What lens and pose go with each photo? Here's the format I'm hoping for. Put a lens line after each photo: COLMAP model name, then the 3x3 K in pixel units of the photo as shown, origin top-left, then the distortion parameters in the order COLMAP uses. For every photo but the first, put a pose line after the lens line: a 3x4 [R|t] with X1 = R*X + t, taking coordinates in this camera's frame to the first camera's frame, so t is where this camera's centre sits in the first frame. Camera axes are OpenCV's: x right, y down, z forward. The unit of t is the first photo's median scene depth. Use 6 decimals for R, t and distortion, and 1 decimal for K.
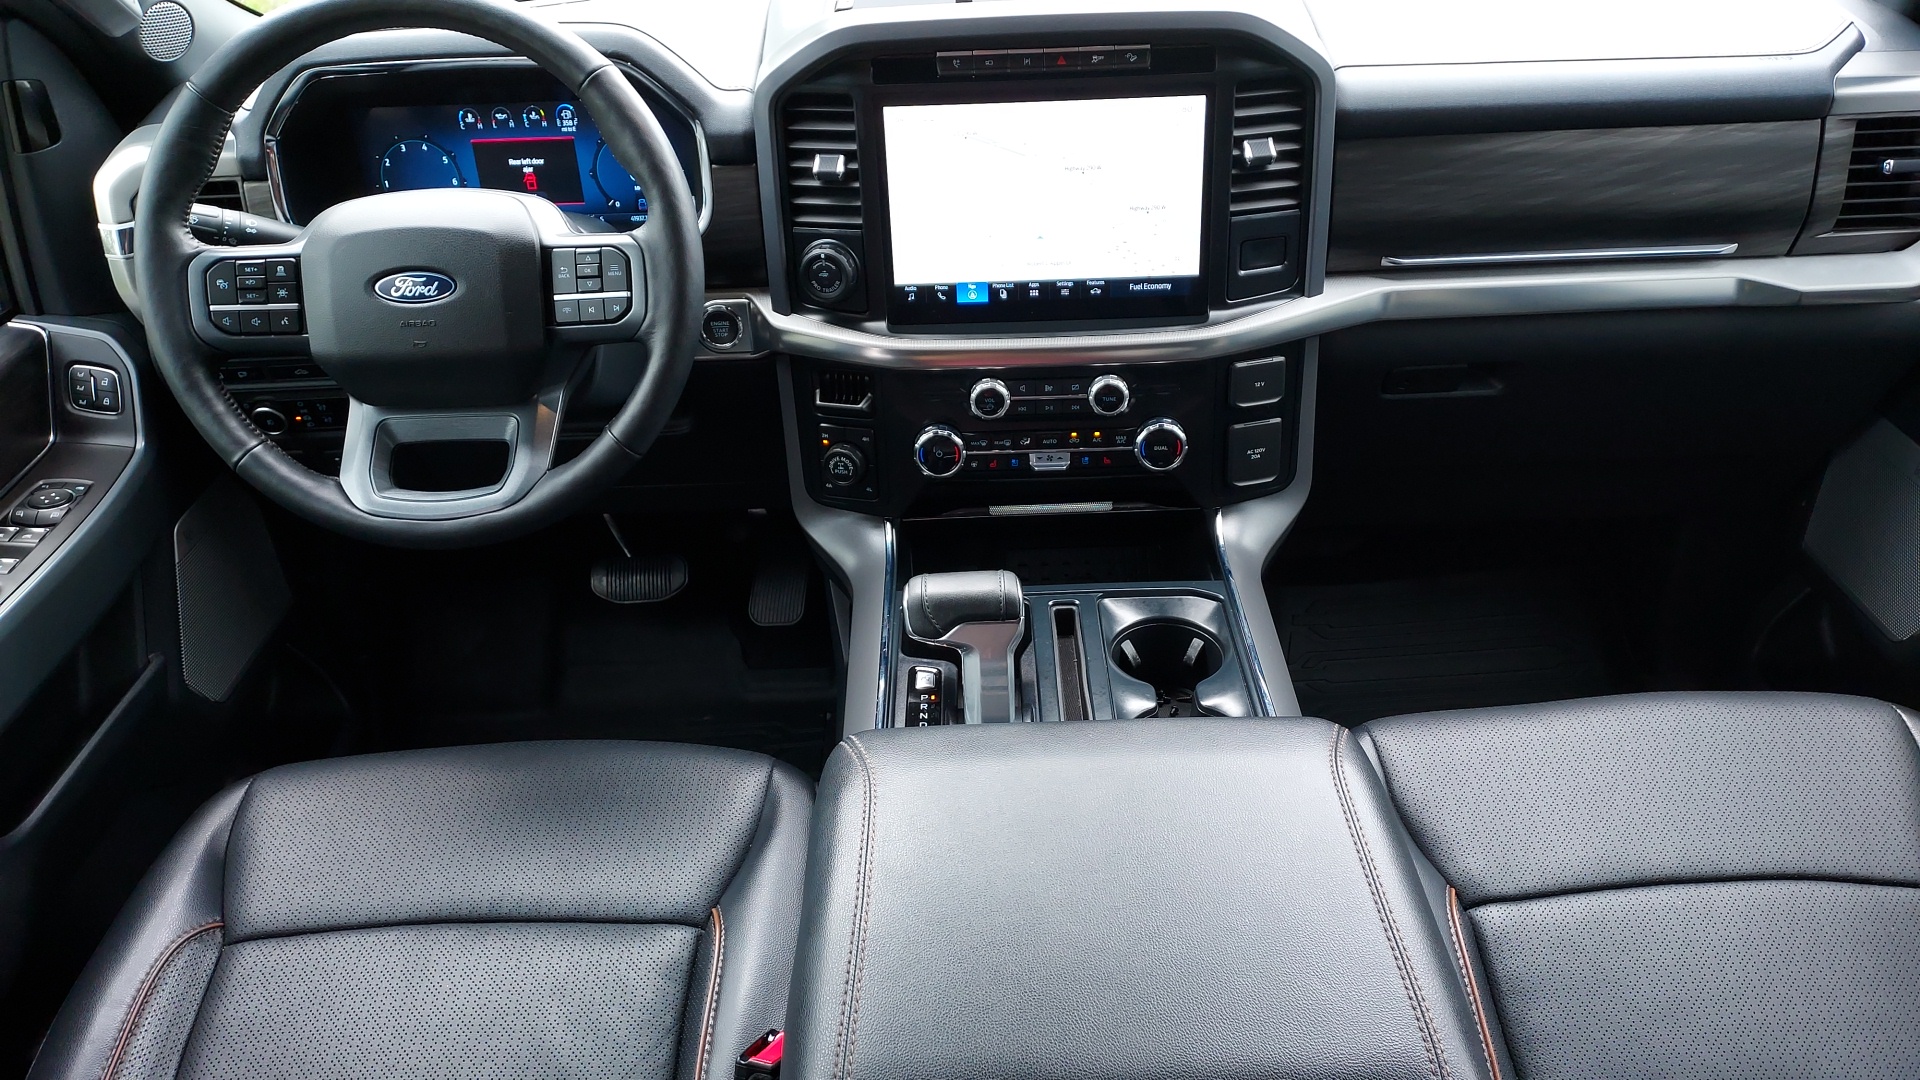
lens RADIAL K [[1452.3, 0, 959.1], [0, 1452.3, 543.9], [0, 0, 1]] dist [0.050243, -0.013697]
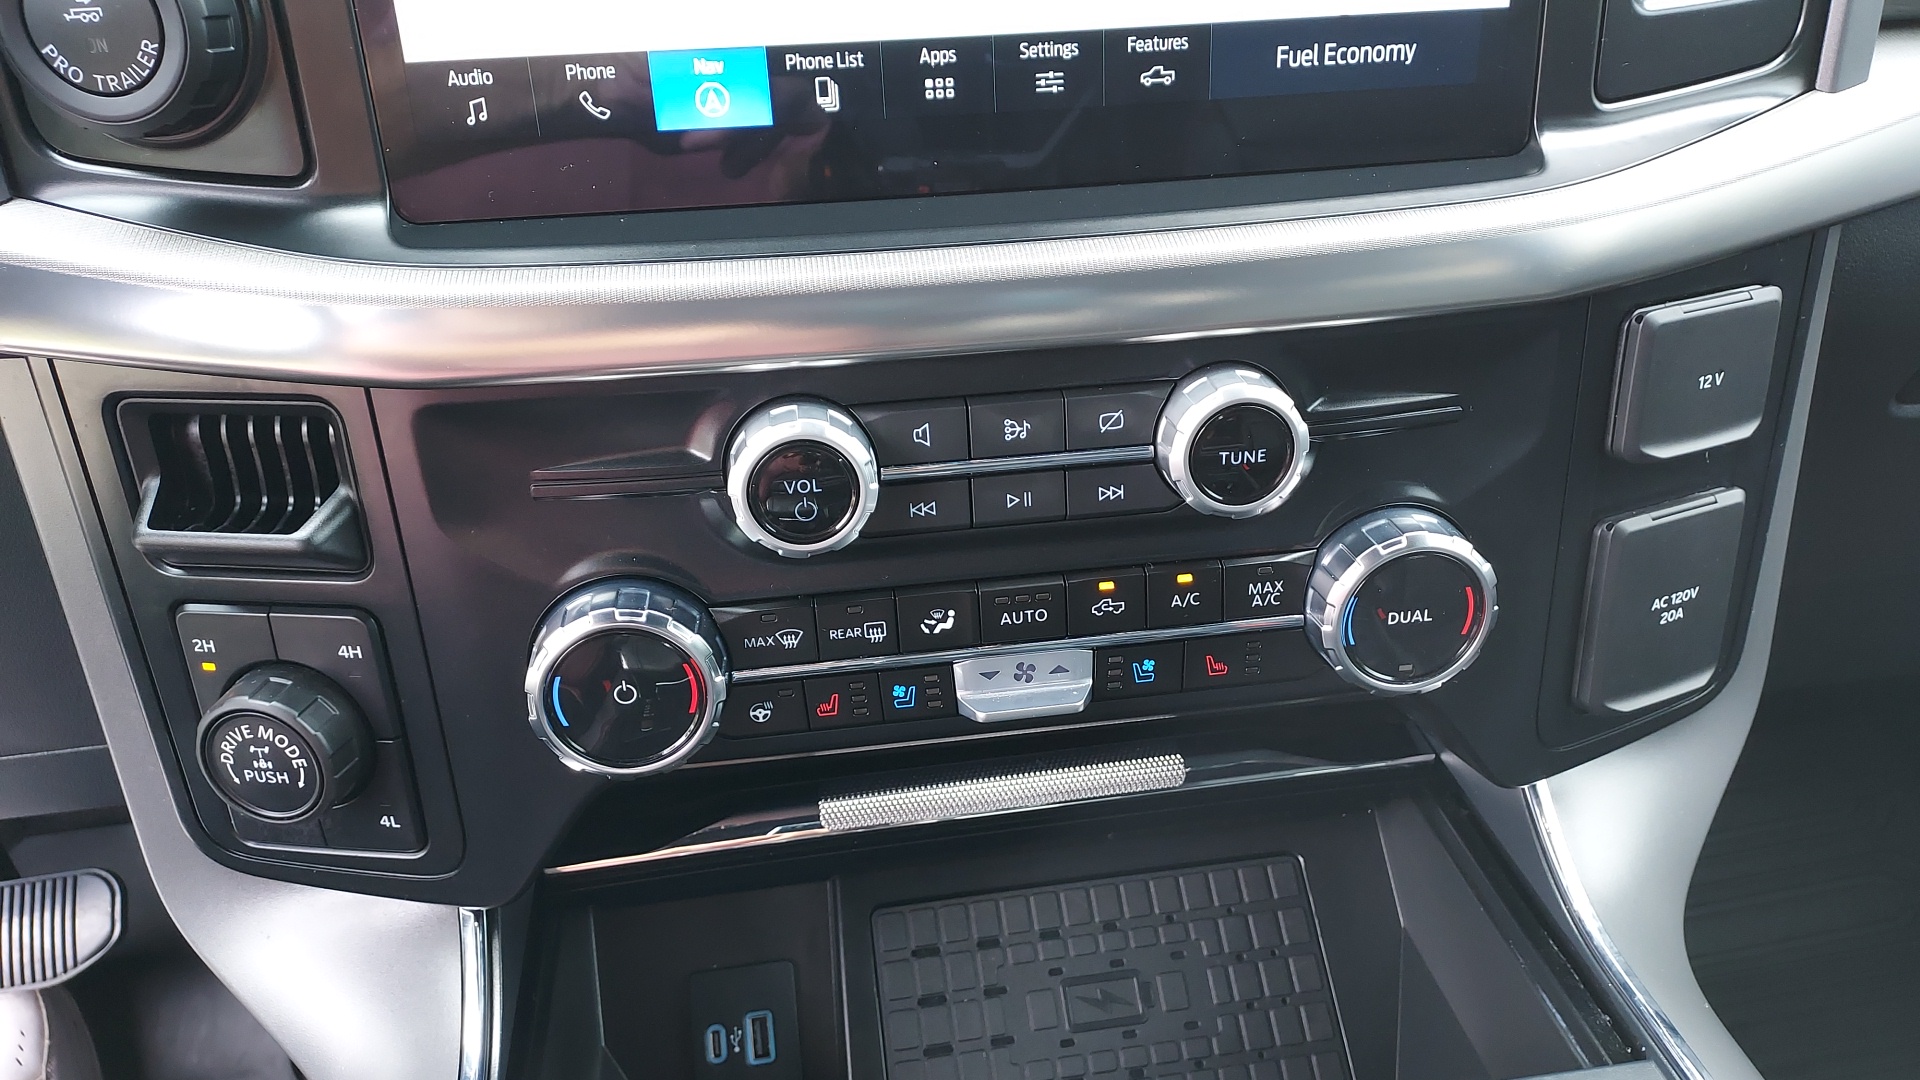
lens RADIAL K [[1452.3, 0, 965.8], [0, 1452.3, 534.5], [0, 0, 1]] dist [0.050243, -0.013697]
pose [[0.988104, -0.061280, 0.141052, 0.012474], [0.069339, 0.996187, -0.052945, -0.073416], [-0.137270, 0.062095, 0.988585, 0.732104]]
